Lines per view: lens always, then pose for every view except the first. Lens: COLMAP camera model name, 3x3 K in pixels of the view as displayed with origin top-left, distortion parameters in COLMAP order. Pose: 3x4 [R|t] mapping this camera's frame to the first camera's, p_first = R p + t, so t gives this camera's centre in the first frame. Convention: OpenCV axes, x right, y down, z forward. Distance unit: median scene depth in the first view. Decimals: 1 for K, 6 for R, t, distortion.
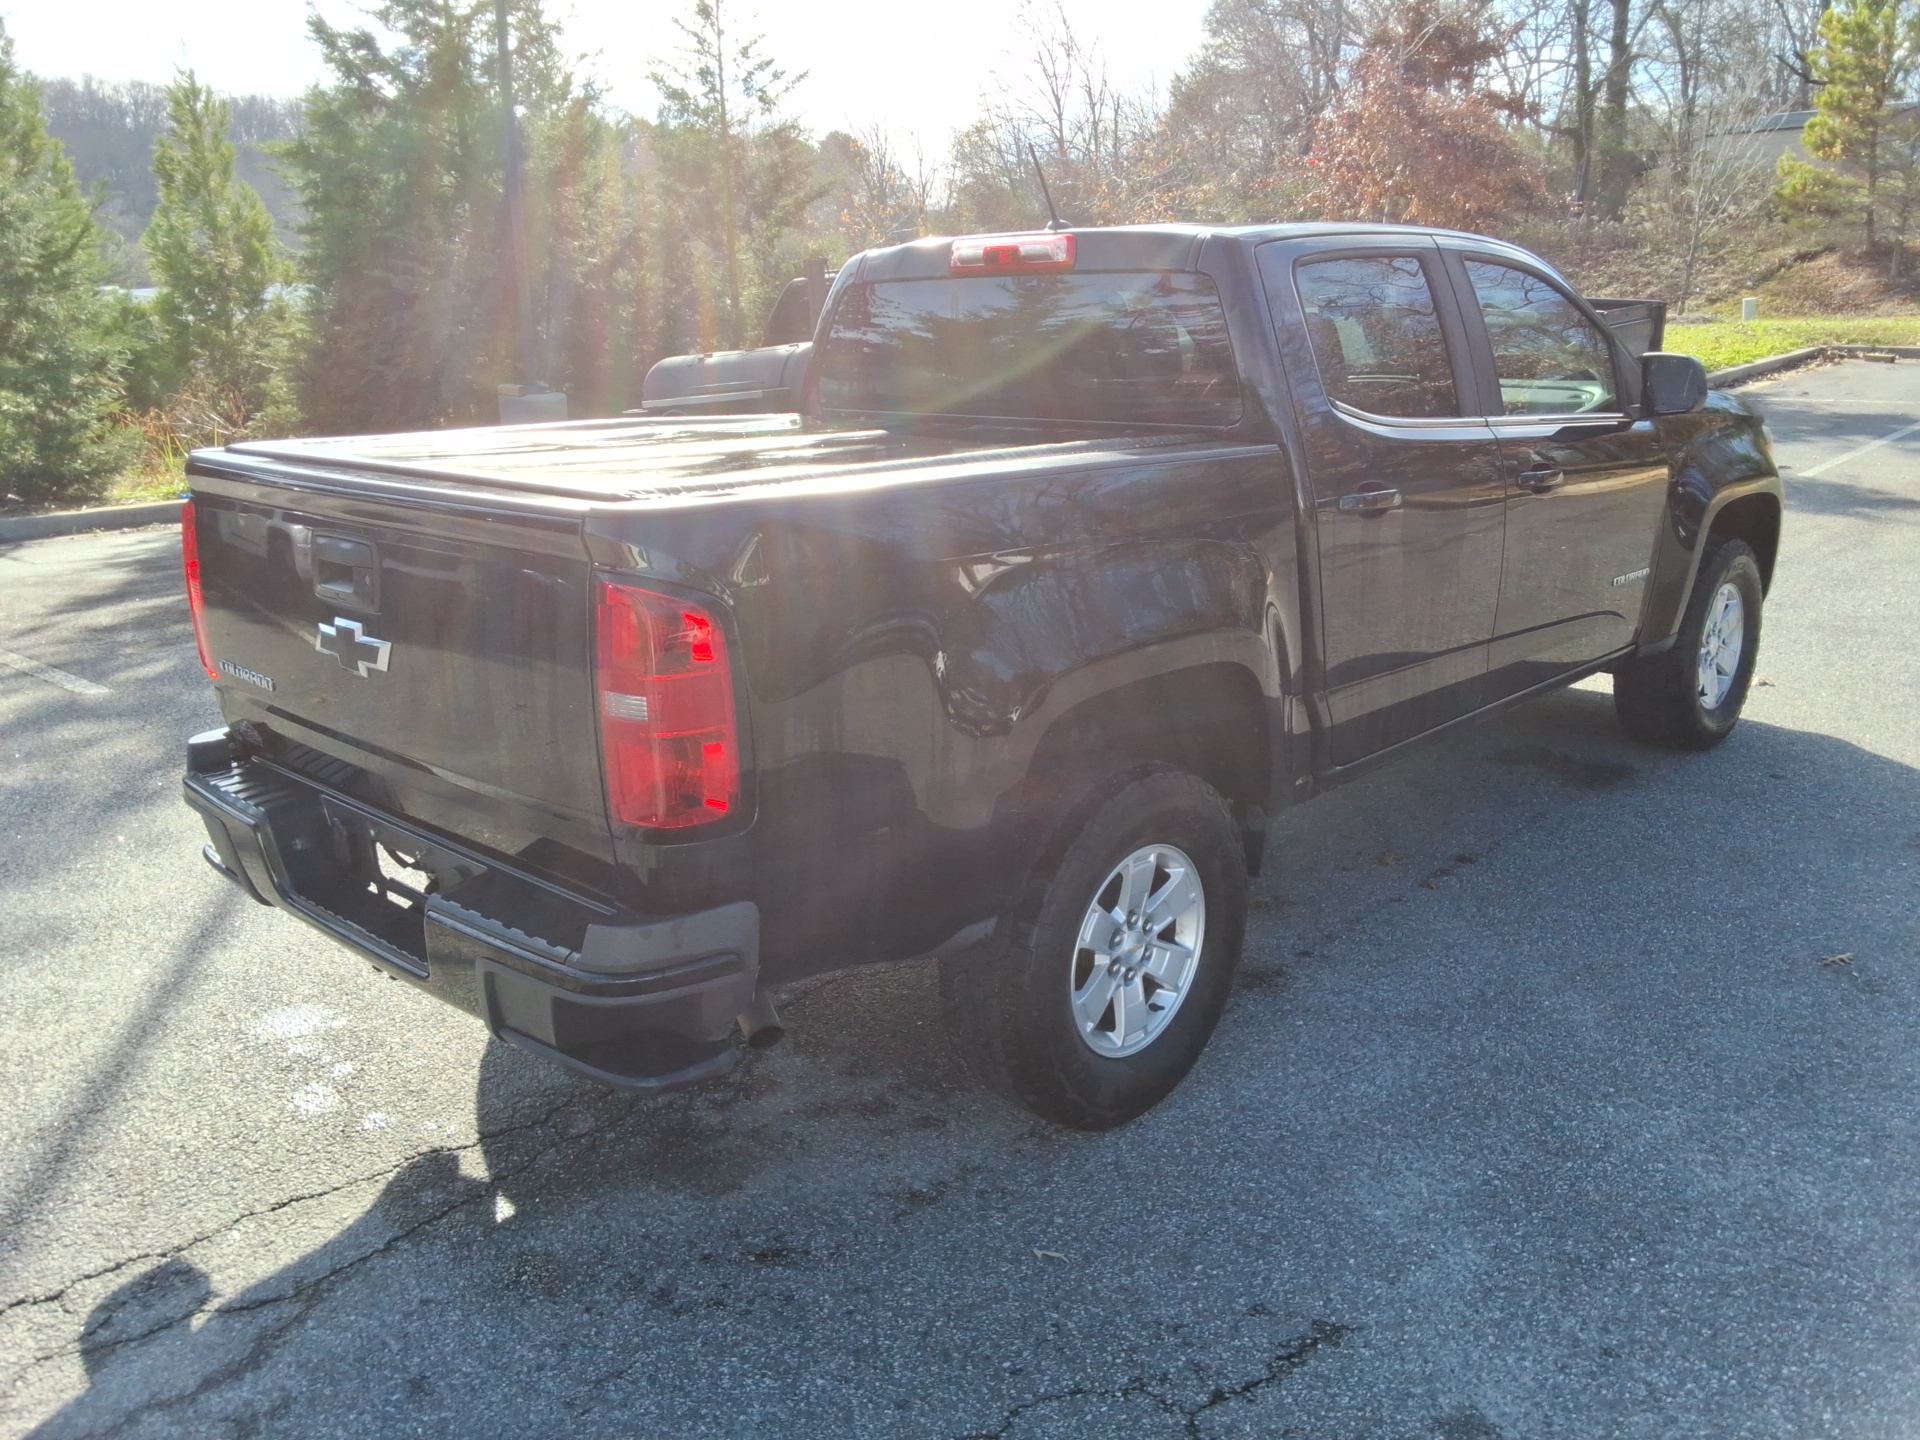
lens RADIAL K [[1547.7, 0, 980.4], [0, 1547.7, 714.9], [0, 0, 1]] dist [0.098779, -0.137027]
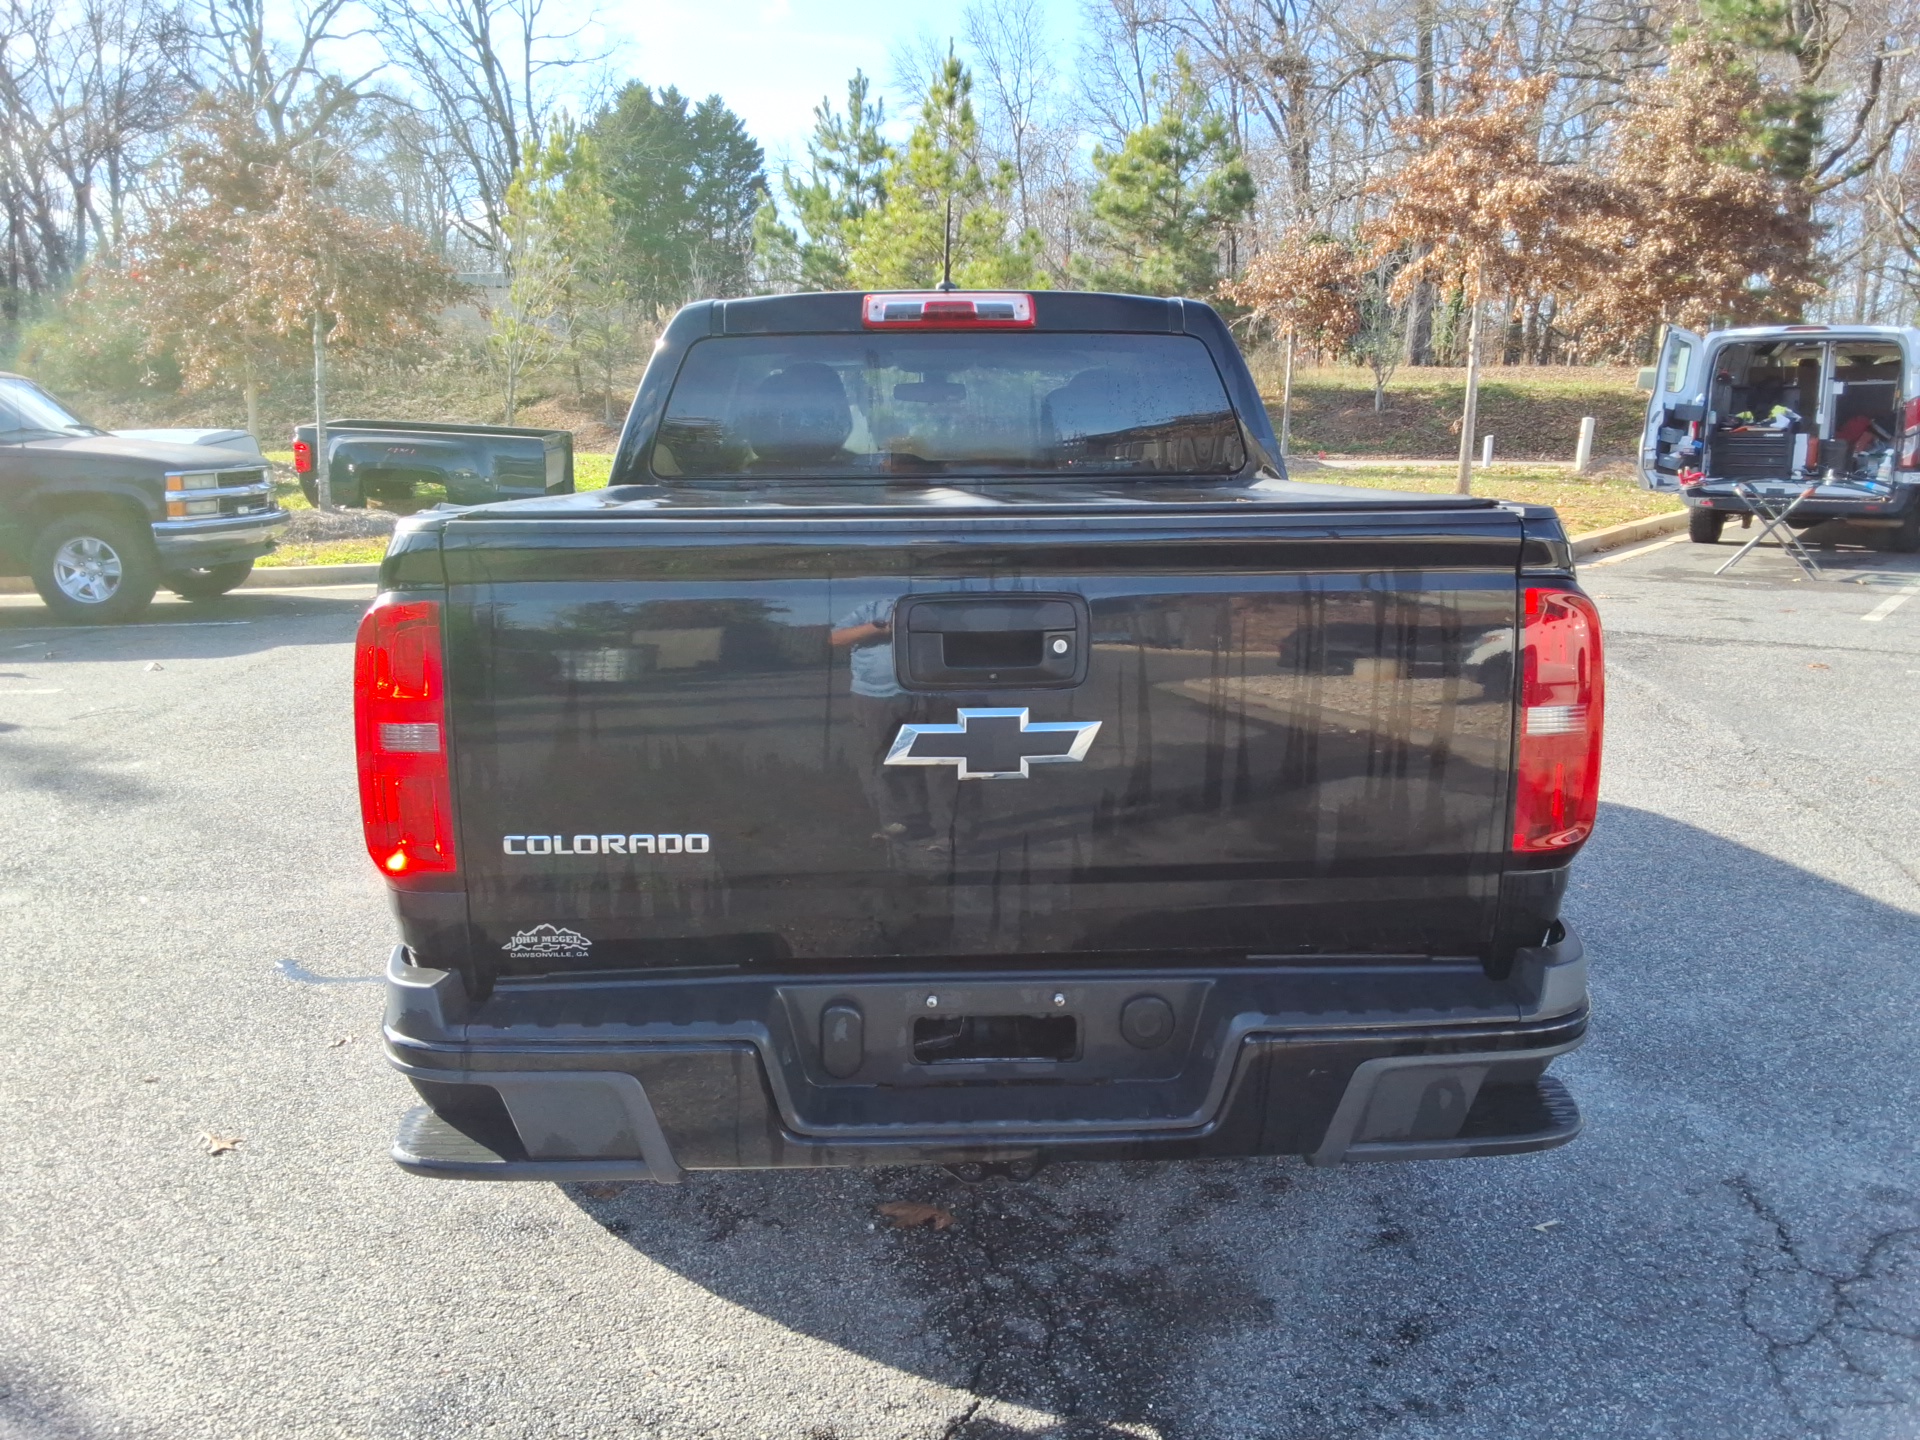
lens RADIAL K [[1547.7, 0, 982.4], [0, 1547.7, 721.3], [0, 0, 1]] dist [0.098779, -0.137027]
pose [[0.697498, -0.125315, 0.705544, -0.775040], [0.184057, 0.982888, -0.007382, -0.041625], [-0.692545, 0.135009, 0.708628, 0.392674]]
